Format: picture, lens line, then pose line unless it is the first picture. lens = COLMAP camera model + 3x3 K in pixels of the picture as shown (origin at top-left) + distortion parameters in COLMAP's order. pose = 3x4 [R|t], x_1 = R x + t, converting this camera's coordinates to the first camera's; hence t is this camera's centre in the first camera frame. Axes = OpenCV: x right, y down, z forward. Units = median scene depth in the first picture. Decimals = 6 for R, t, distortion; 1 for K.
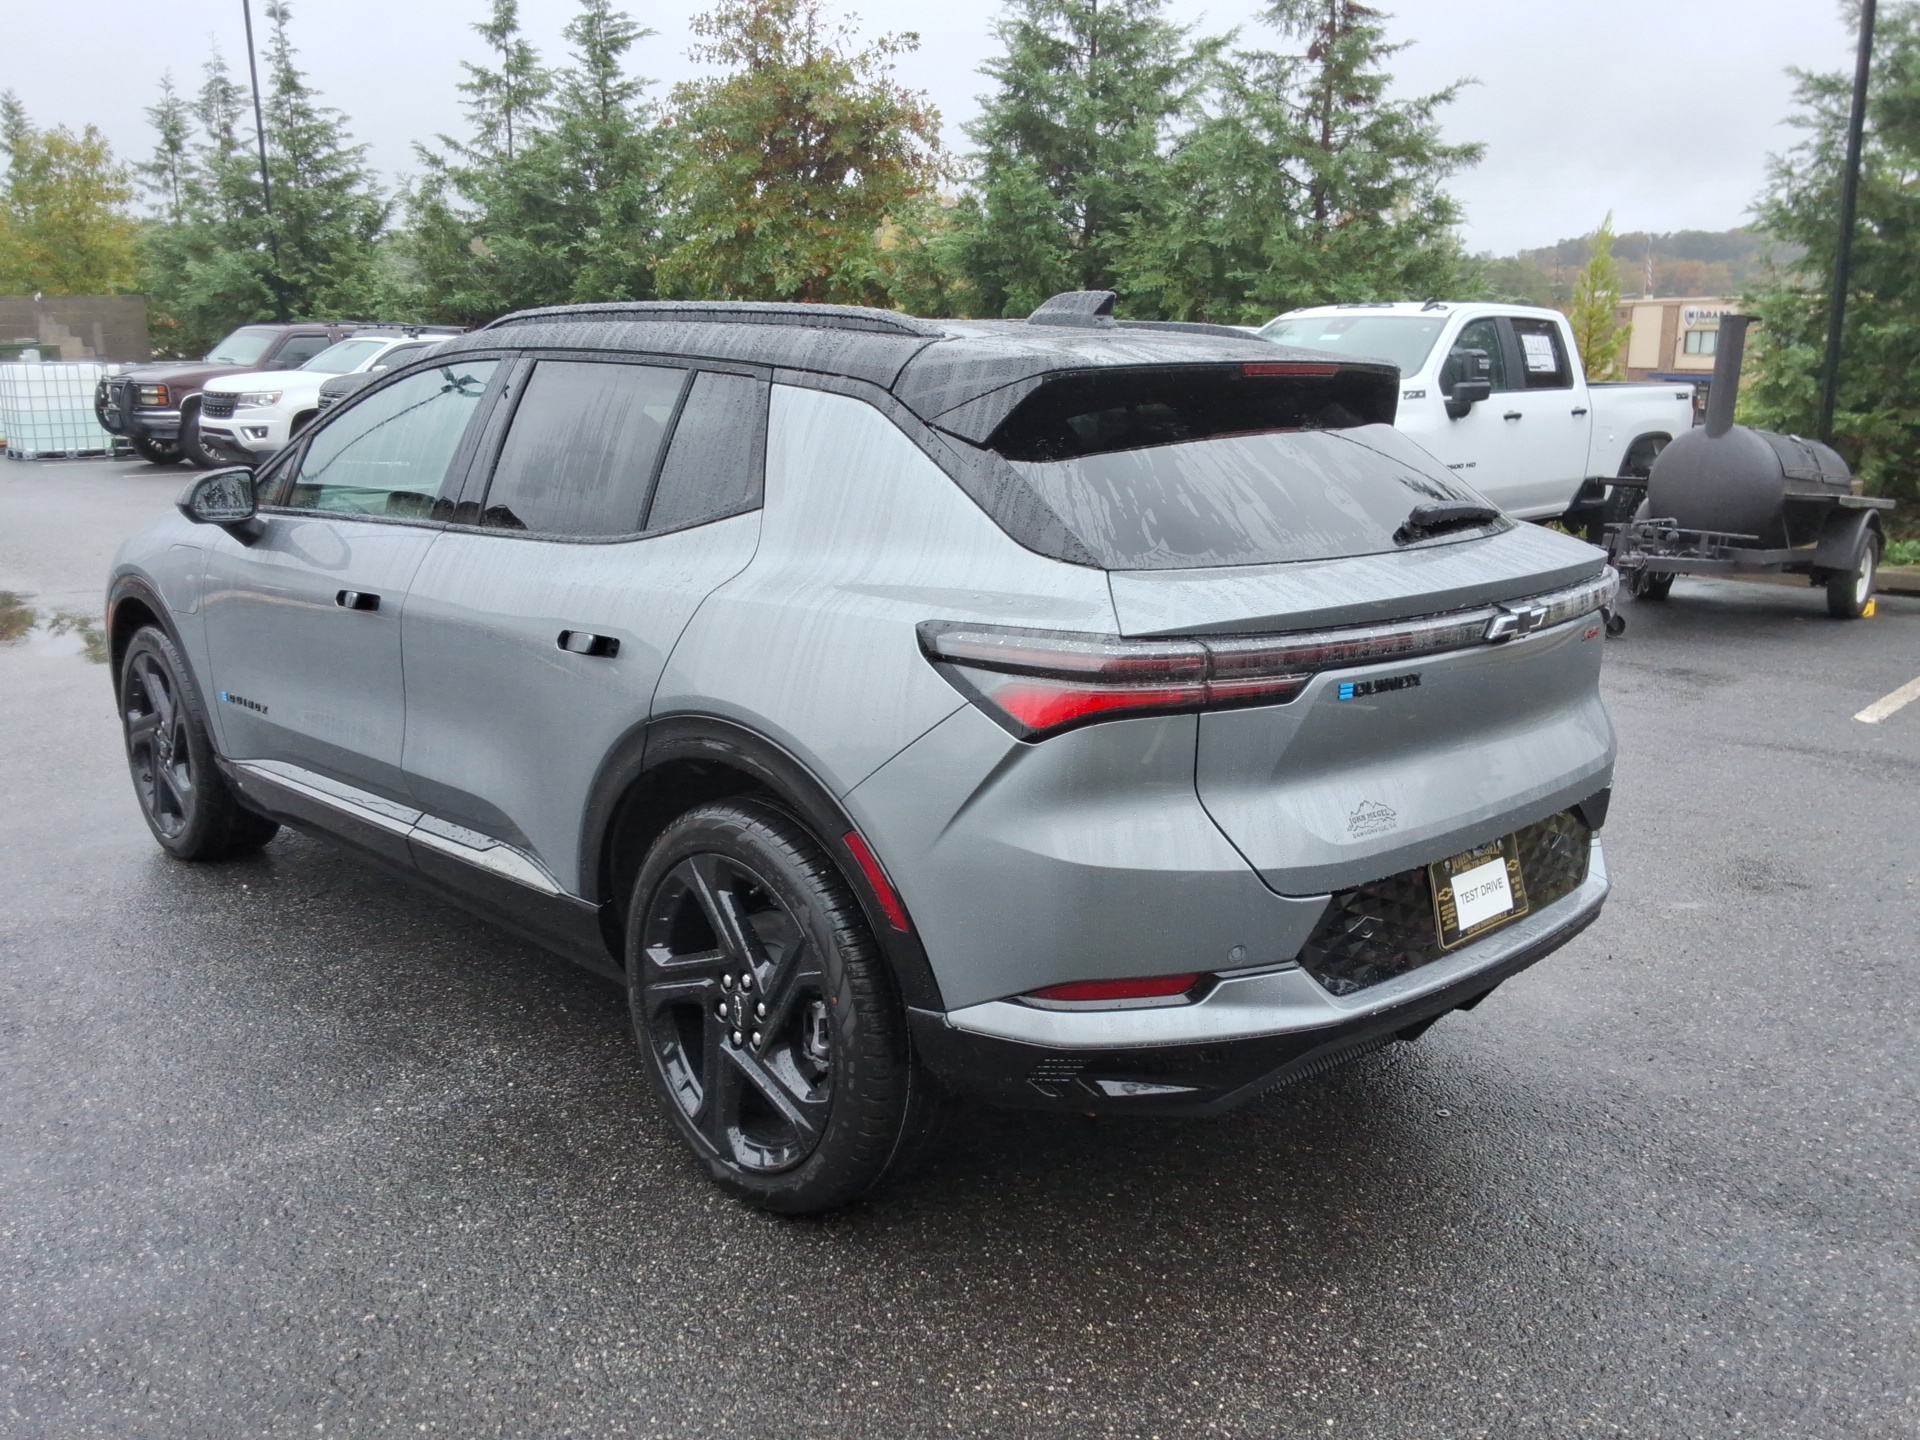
lens RADIAL K [[1526.5, 0, 959.6], [0, 1526.5, 738.2], [0, 0, 1]] dist [0.100497, -0.150485]
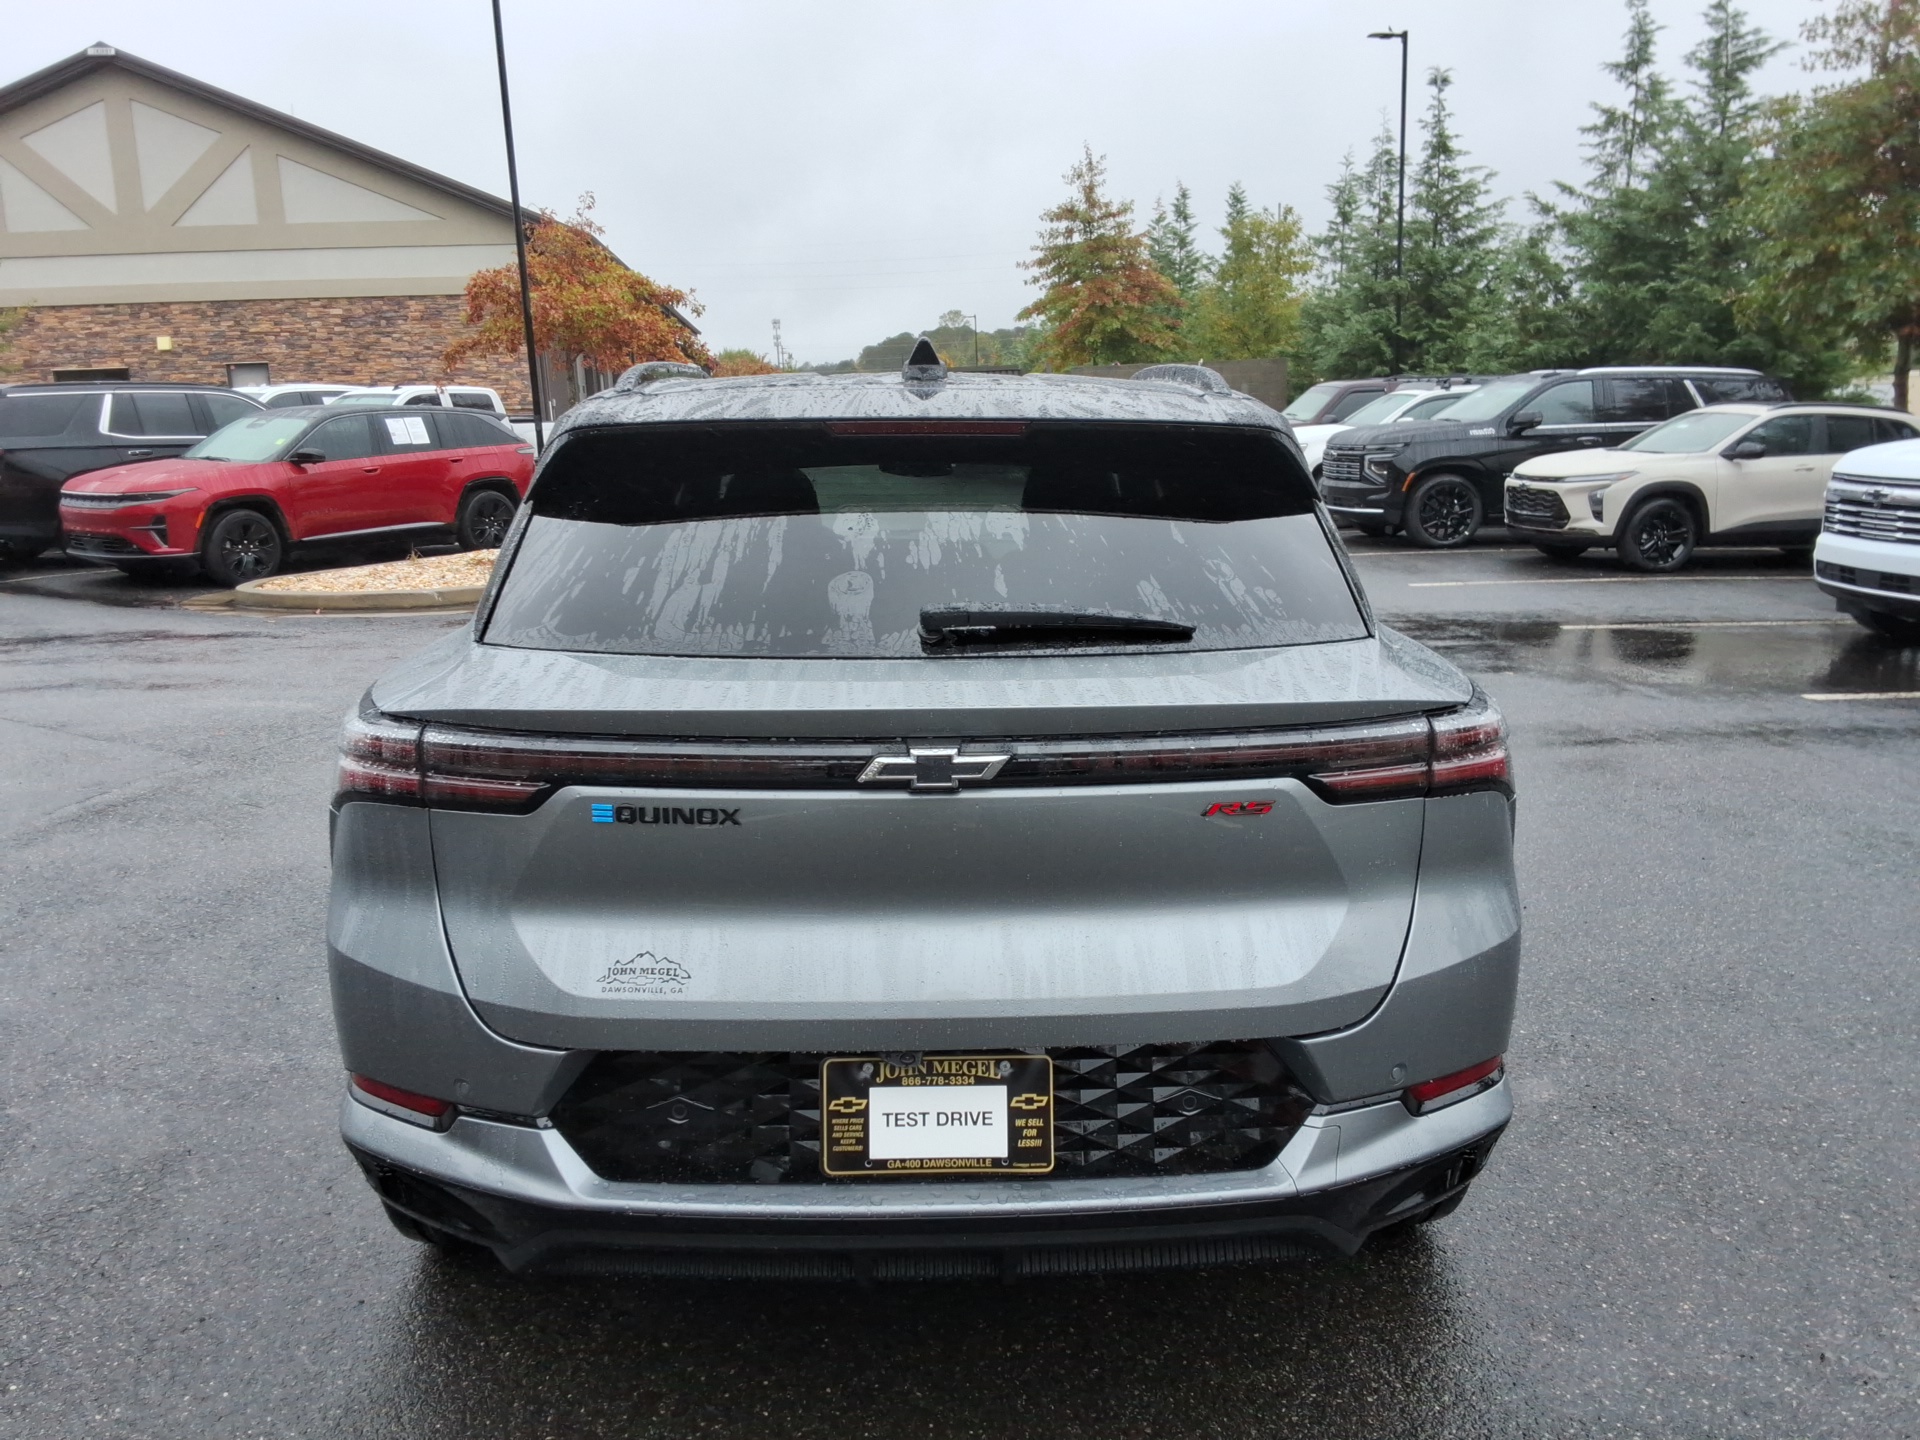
lens RADIAL K [[1526.5, 0, 946.7], [0, 1526.5, 740.6], [0, 0, 1]] dist [0.100497, -0.150485]
pose [[0.747276, 0.127665, -0.652135, 0.090685], [-0.146512, 0.988875, 0.025699, -0.011561], [0.648161, 0.076341, 0.757667, 0.047852]]
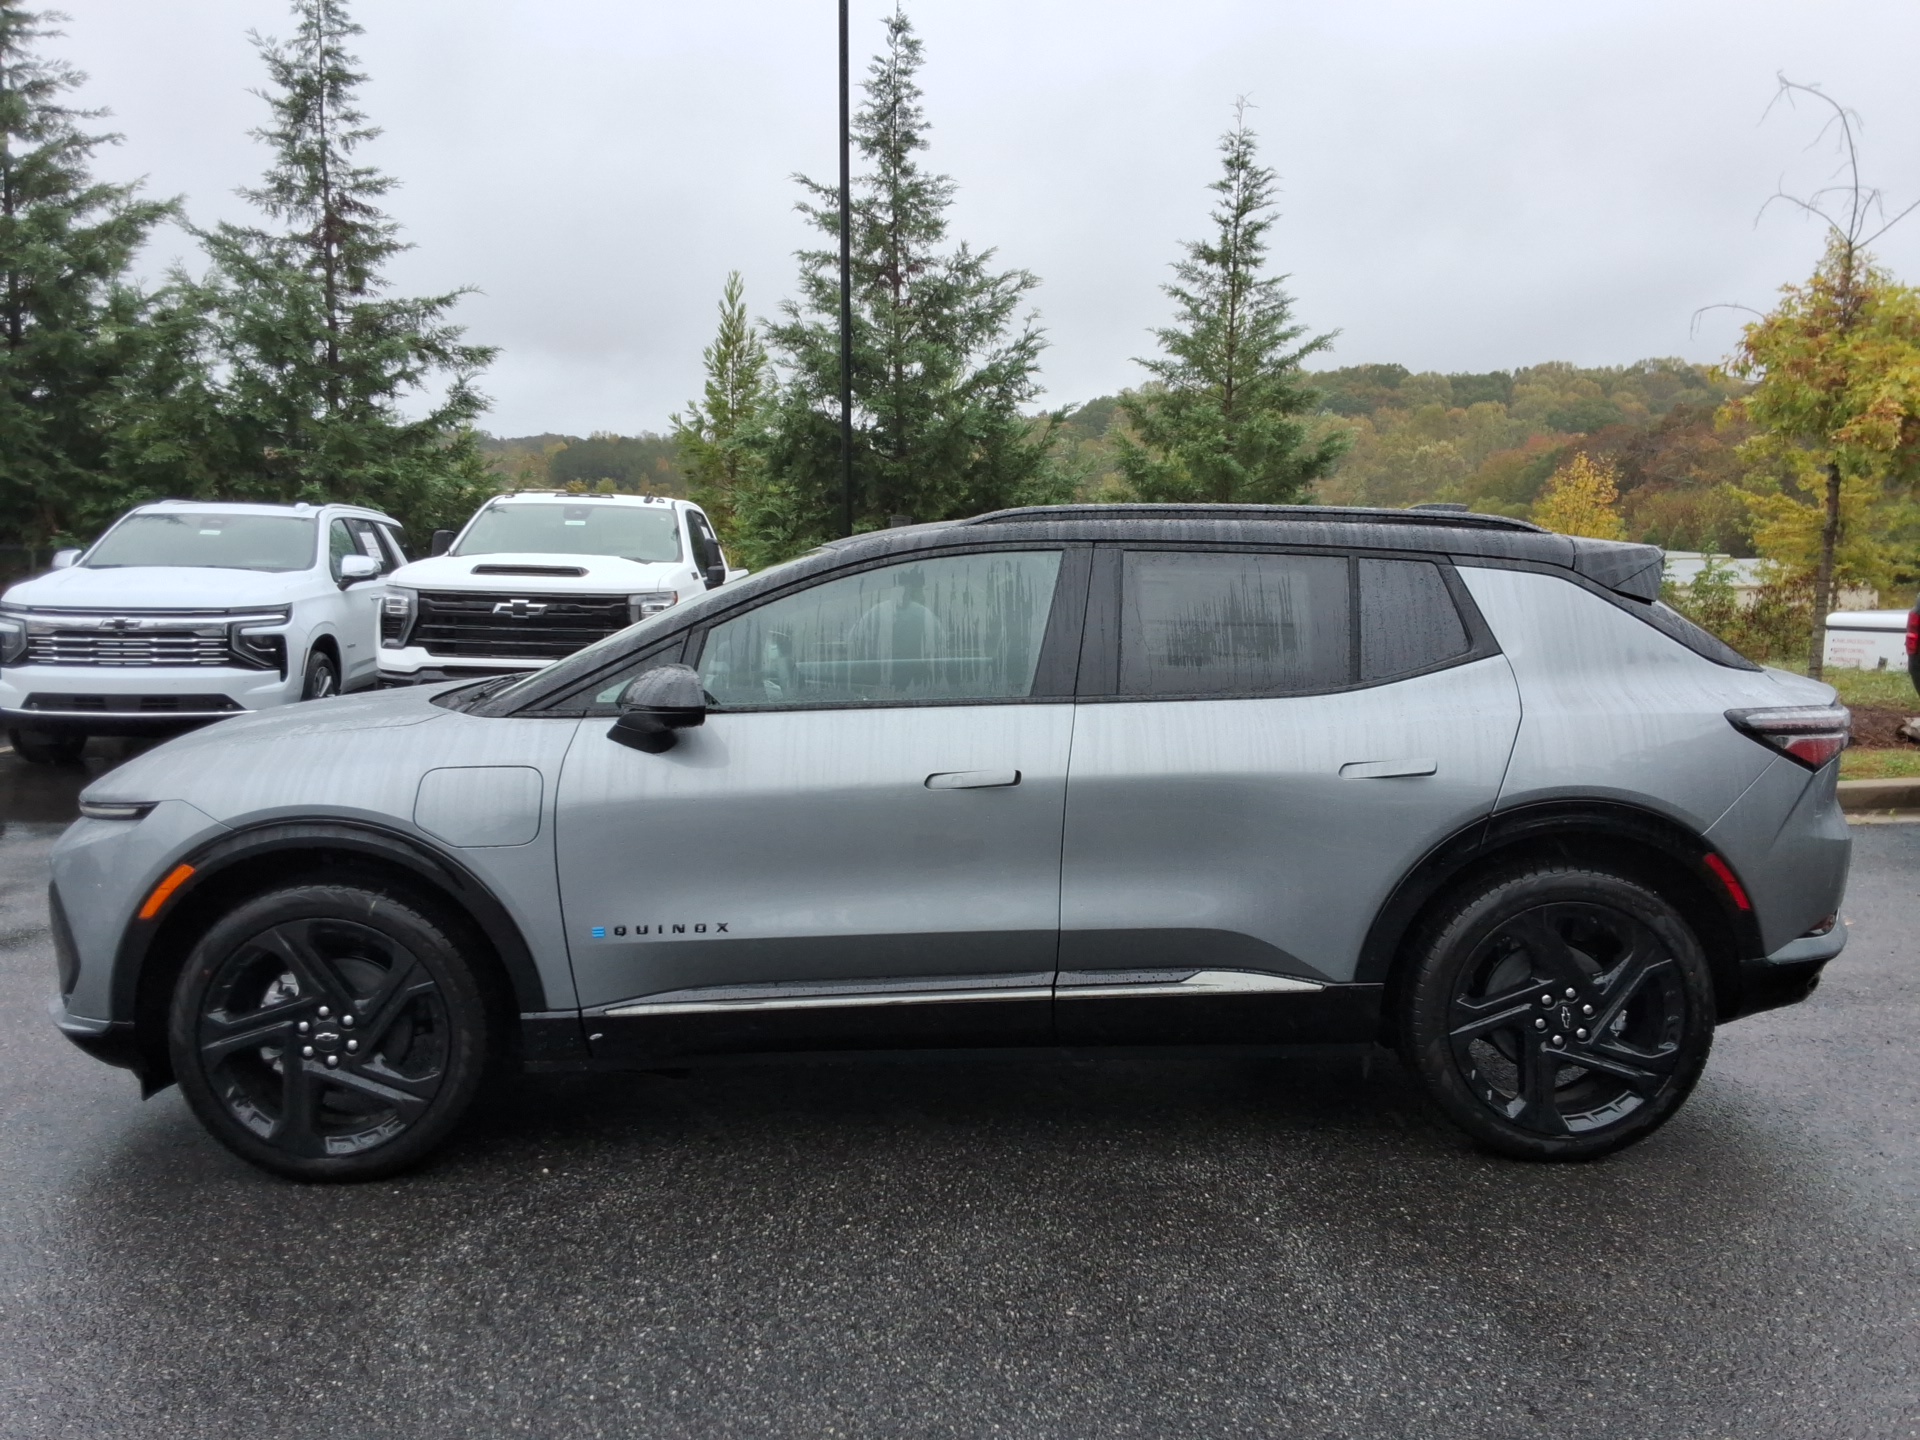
lens RADIAL K [[1526.5, 0, 970.2], [0, 1526.5, 726.0], [0, 0, 1]] dist [0.100497, -0.150485]
pose [[0.669444, -0.082418, 0.738276, -0.212822], [0.170153, 0.984417, -0.044393, -0.015047], [-0.723113, 0.155338, 0.673036, 0.059805]]
